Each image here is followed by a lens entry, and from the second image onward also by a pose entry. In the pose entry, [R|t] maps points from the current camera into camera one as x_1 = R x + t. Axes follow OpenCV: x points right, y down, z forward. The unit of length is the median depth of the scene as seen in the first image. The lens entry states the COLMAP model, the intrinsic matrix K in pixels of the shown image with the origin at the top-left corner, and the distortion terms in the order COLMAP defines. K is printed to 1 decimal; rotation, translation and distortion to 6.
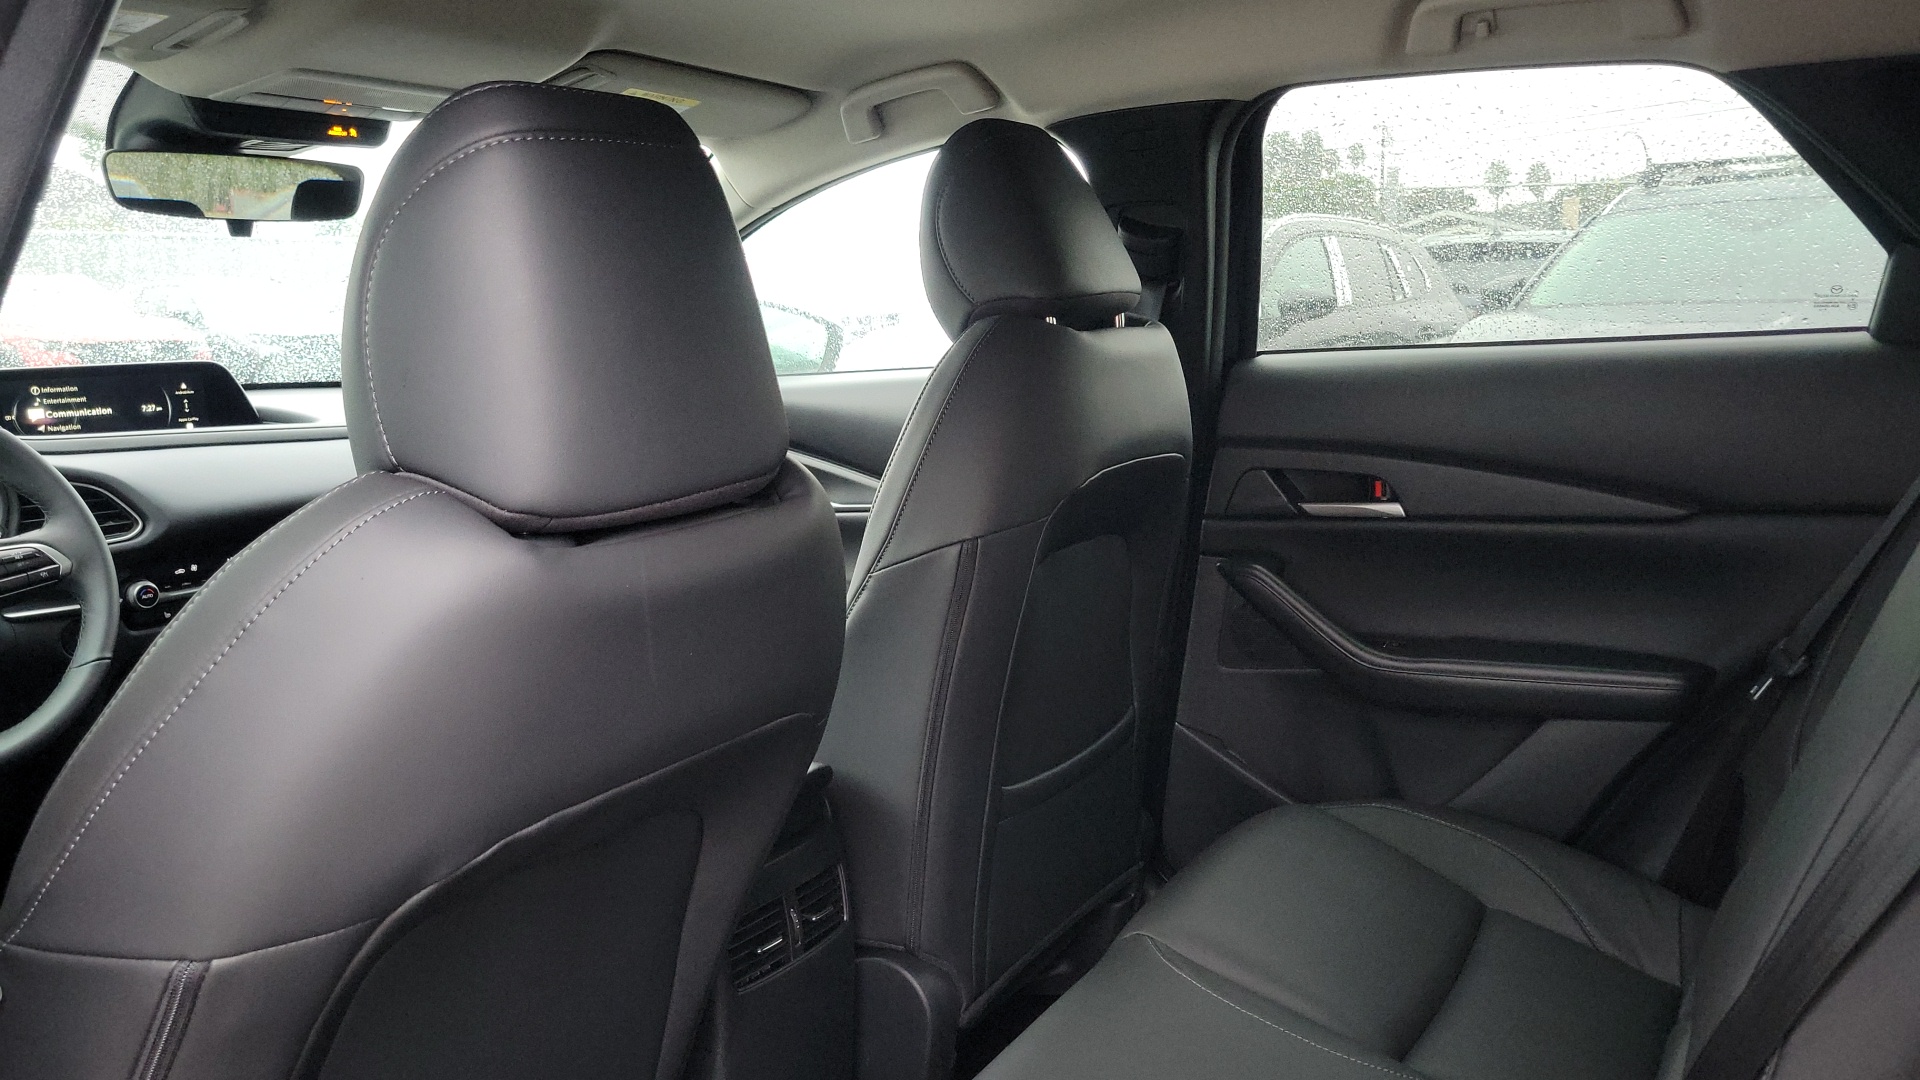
lens RADIAL K [[1439.9, 0, 942.6], [0, 1439.9, 532.5], [0, 0, 1]] dist [0.044070, -0.025739]
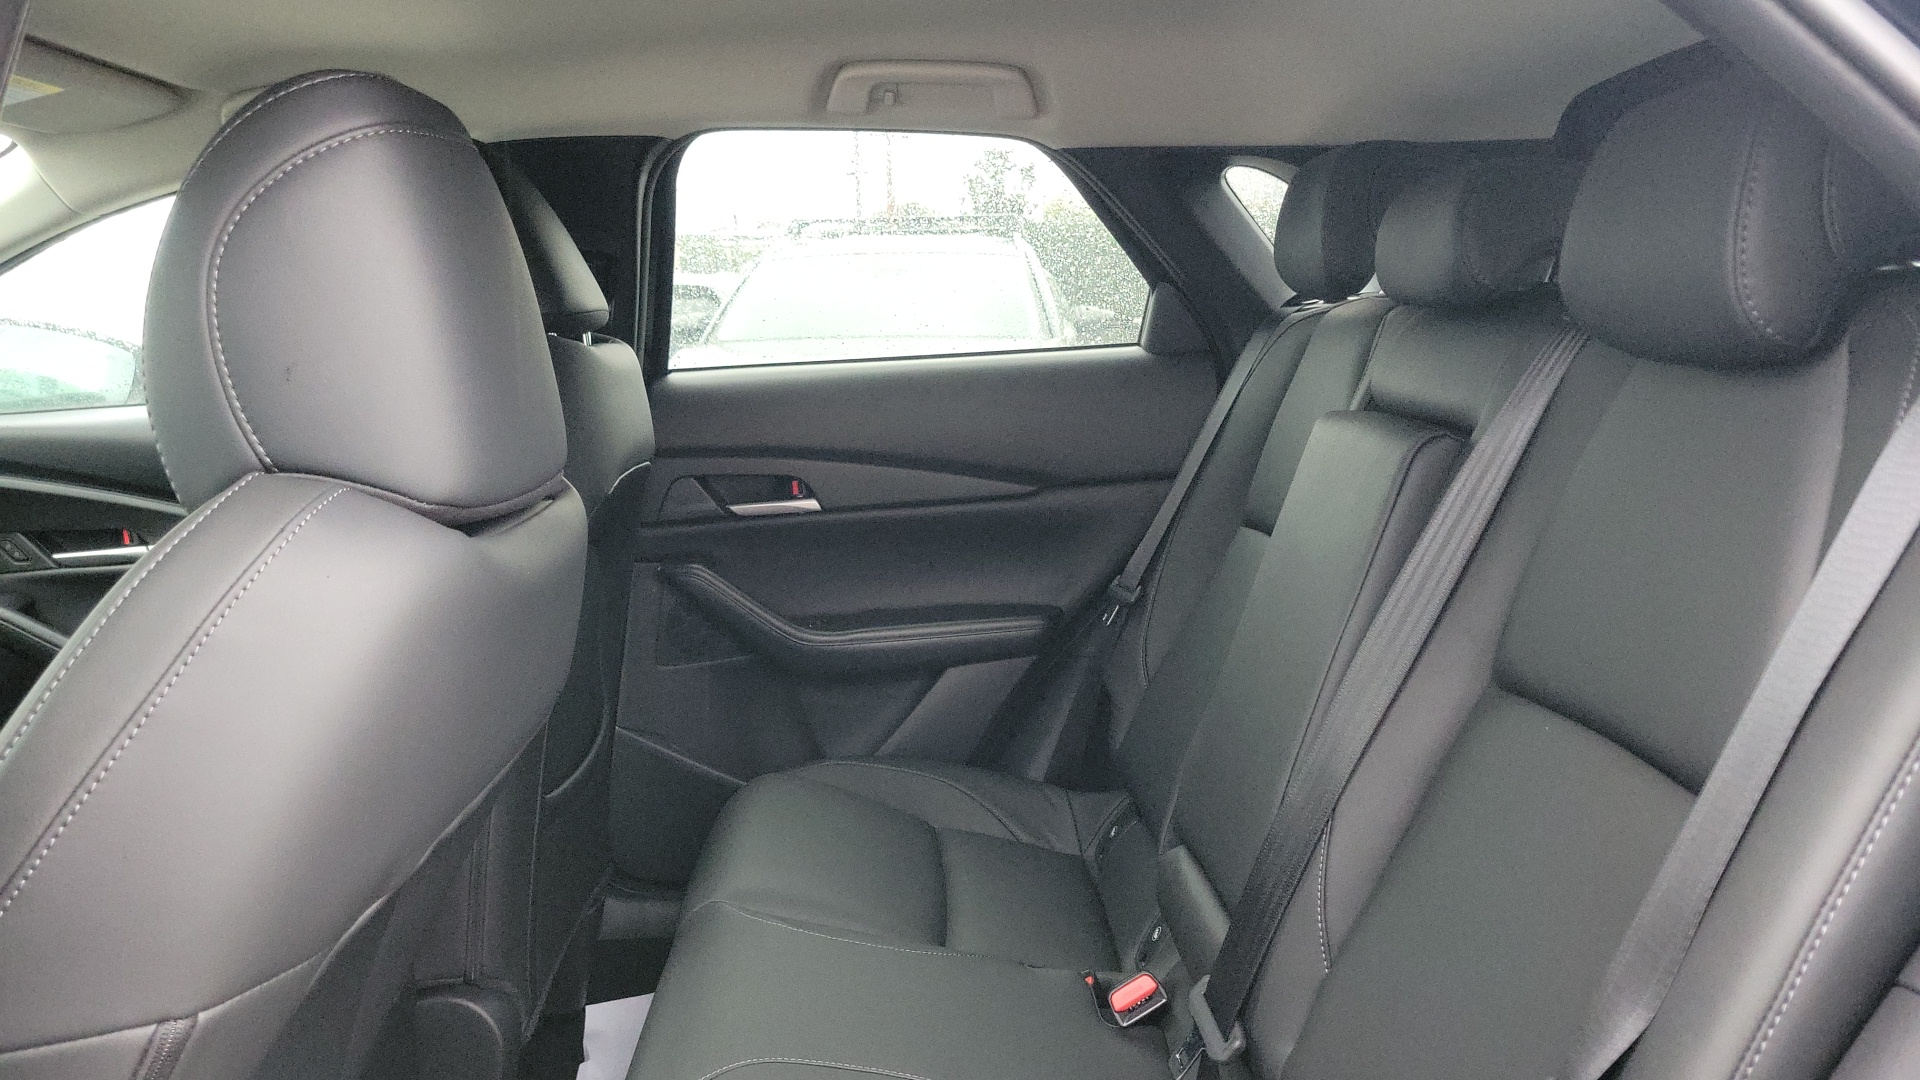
lens RADIAL K [[1434.4, 0, 959.8], [0, 1434.4, 516.3], [0, 0, 1]] dist [0.036458, -0.004194]
pose [[0.831686, -0.070947, 0.550695, -0.228531], [0.090482, 0.995863, -0.008351, 0.014308], [-0.547824, 0.056773, 0.834665, -0.011420]]
